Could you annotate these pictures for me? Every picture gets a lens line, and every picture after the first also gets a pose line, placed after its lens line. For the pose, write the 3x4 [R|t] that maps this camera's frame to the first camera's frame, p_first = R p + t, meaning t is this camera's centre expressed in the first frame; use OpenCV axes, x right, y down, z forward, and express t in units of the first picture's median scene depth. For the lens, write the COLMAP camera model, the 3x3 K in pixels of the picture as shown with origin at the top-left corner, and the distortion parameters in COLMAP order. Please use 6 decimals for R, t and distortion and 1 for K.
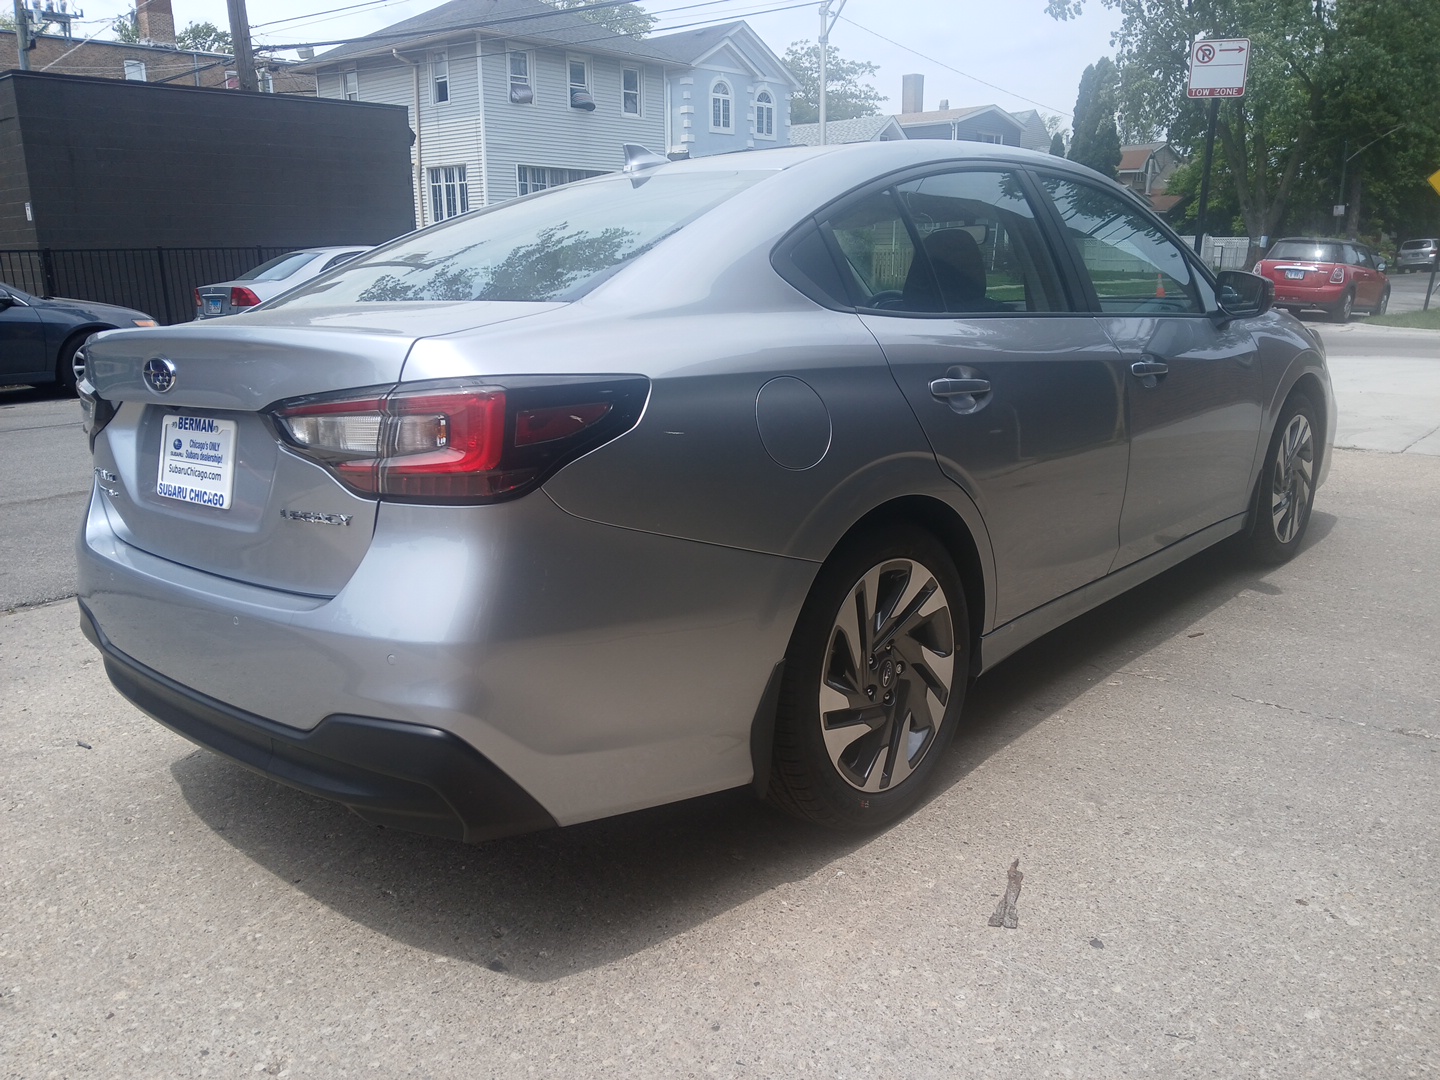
lens RADIAL K [[1175.6, 0, 691.6], [0, 1175.6, 505.2], [0, 0, 1]] dist [0.018433, -0.050384]
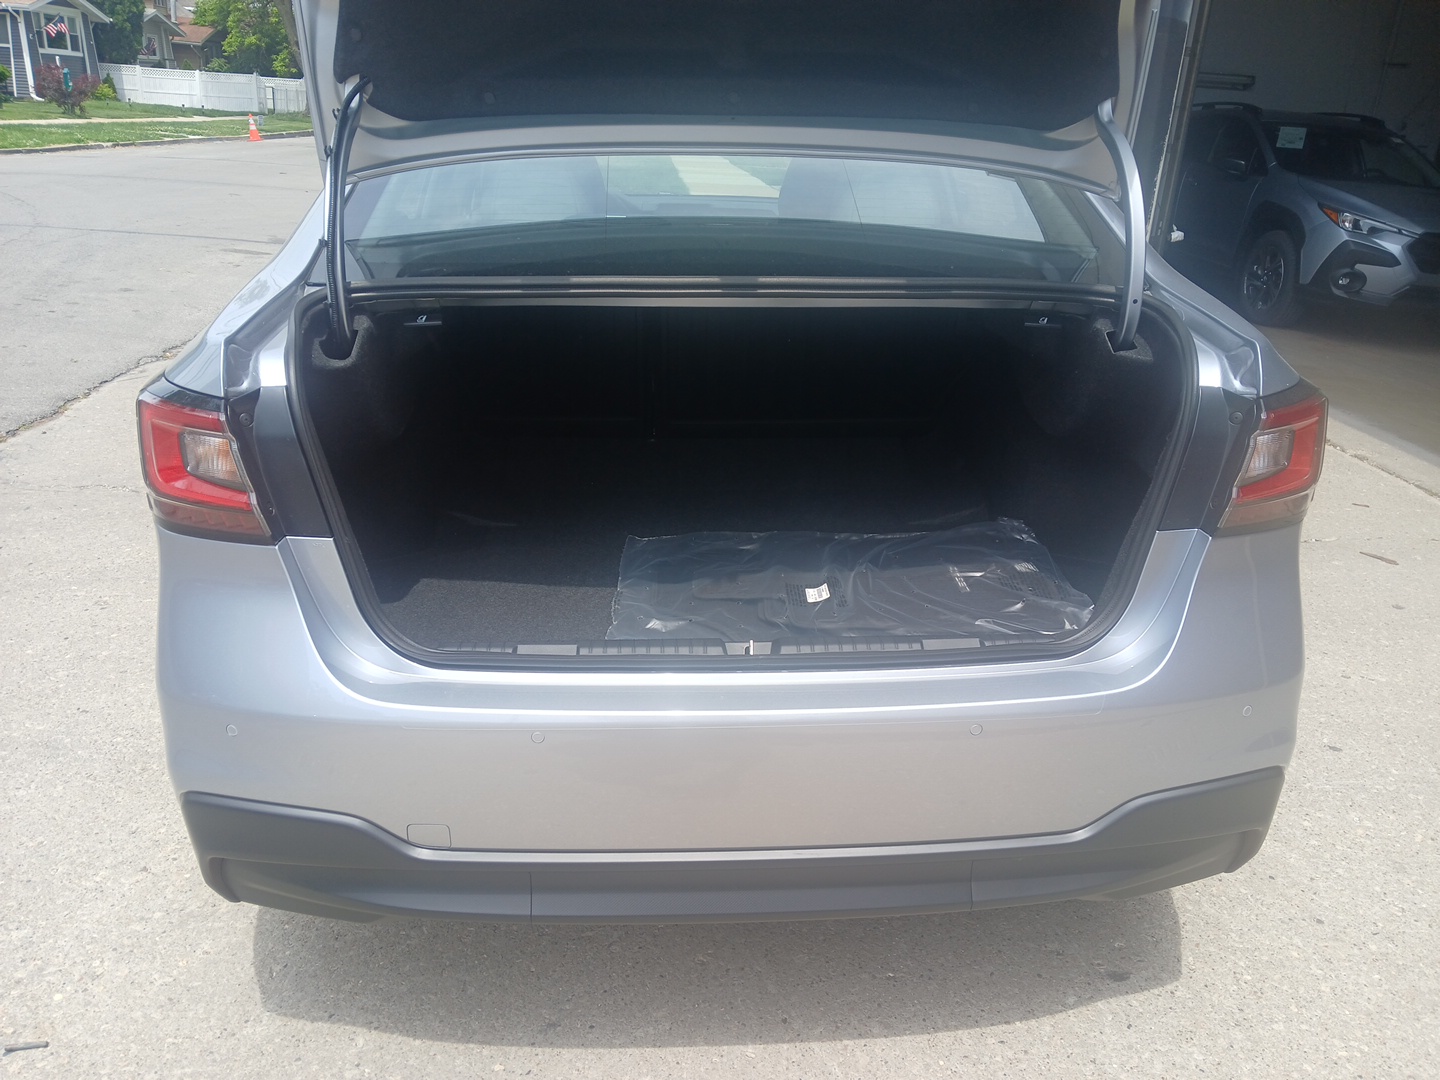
lens RADIAL K [[1175.6, 0, 730.0], [0, 1175.6, 545.7], [0, 0, 1]] dist [0.018433, -0.050384]
pose [[0.675118, -0.206217, 0.708301, -0.778420], [0.088608, 0.975852, 0.199655, -0.139854], [-0.732369, -0.072029, 0.677088, 0.467979]]
